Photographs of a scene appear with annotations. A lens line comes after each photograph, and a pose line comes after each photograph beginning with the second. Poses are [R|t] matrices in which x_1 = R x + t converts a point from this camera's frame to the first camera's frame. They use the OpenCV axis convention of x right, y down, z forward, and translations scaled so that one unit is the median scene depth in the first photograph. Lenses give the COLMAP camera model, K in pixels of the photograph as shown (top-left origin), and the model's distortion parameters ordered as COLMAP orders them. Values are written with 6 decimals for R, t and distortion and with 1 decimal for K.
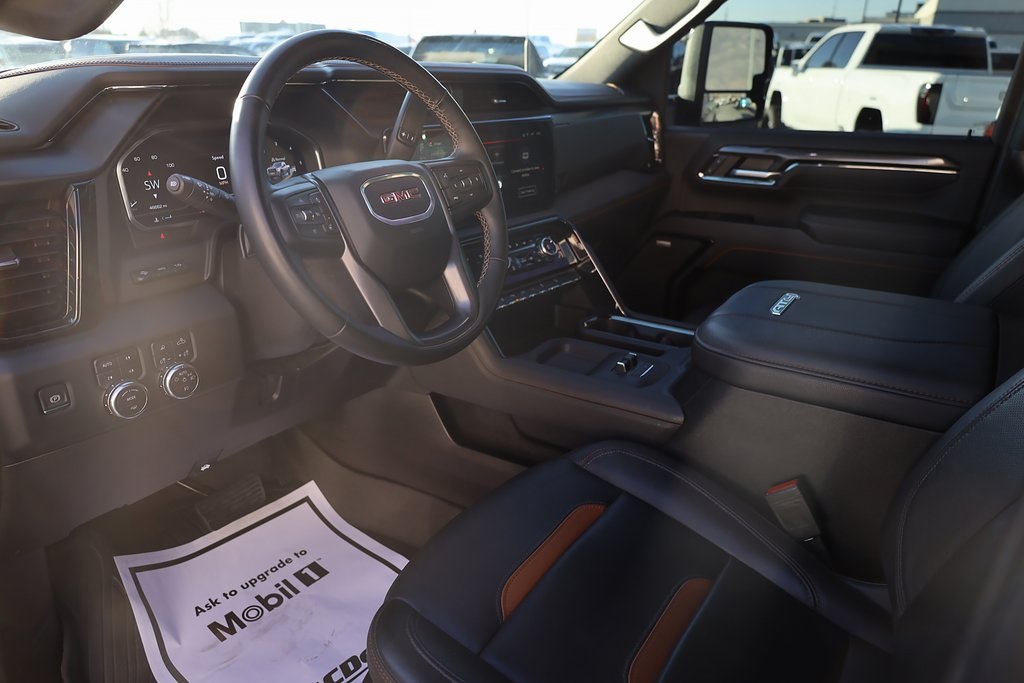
lens RADIAL K [[706.4, 0, 514.2], [0, 706.4, 342.0], [0, 0, 1]] dist [-0.005574, 0.004817]
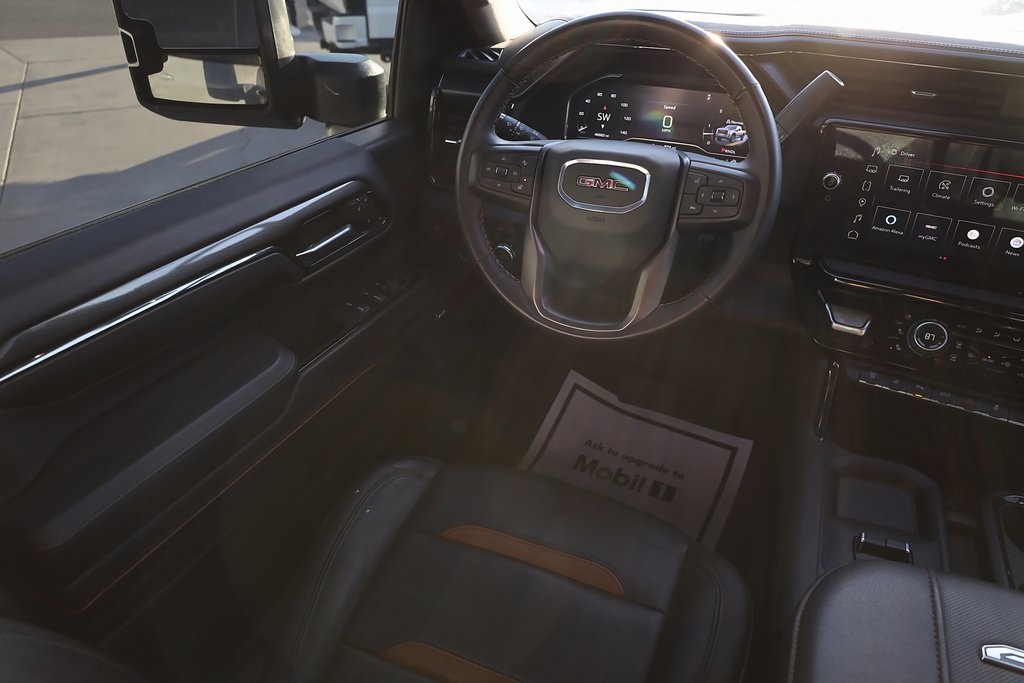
lens RADIAL K [[706.4, 0, 513.1], [0, 706.4, 344.7], [0, 0, 1]] dist [-0.005574, 0.004817]
pose [[0.175769, 0.503291, -0.846052, 0.520936], [-0.365548, 0.831352, 0.418603, -0.255271], [0.914046, 0.235695, 0.330103, 0.388247]]
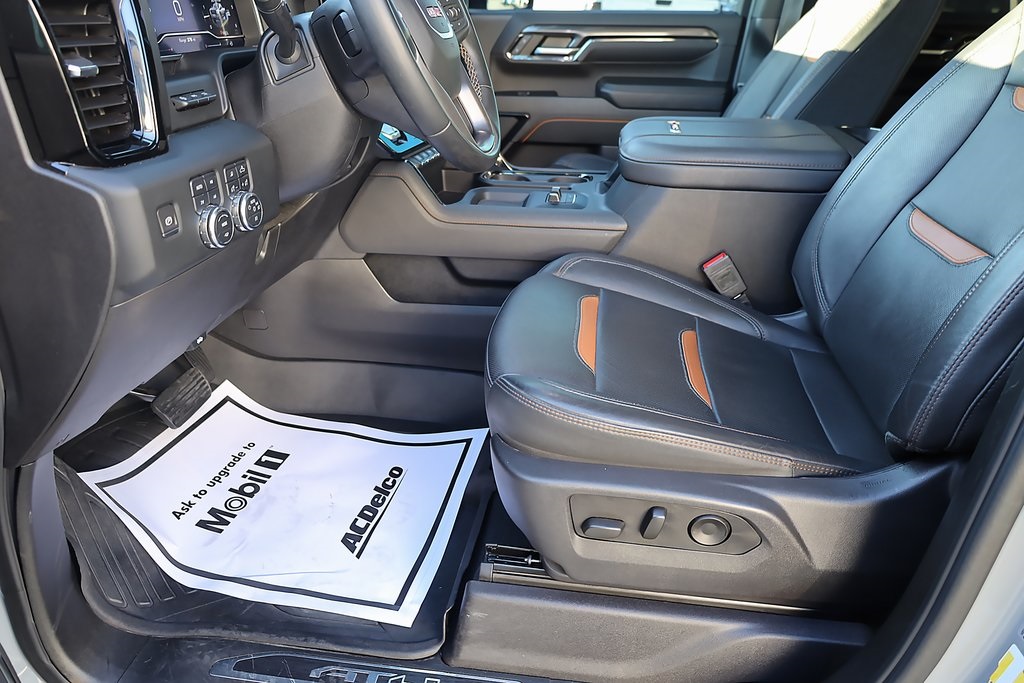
lens RADIAL K [[706.4, 0, 520.8], [0, 706.4, 338.9], [0, 0, 1]] dist [-0.005574, 0.004817]
pose [[0.894978, -0.180918, 0.407779, -0.368067], [0.147274, 0.982650, 0.112736, 0.112162], [-0.421100, -0.040841, 0.906094, -0.020245]]
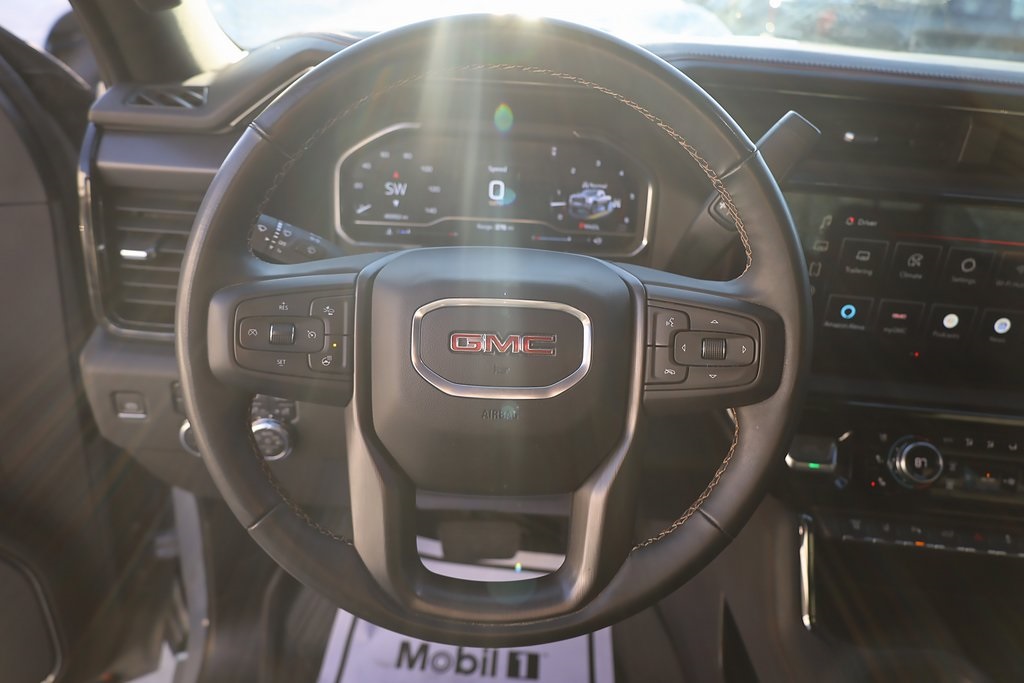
lens RADIAL K [[706.4, 0, 506.1], [0, 706.4, 341.5], [0, 0, 1]] dist [-0.005574, 0.004817]
pose [[0.574478, 0.406647, -0.710361, 0.139752], [-0.344709, 0.907342, 0.240639, -0.218158], [0.742395, 0.106626, 0.661423, 0.423643]]
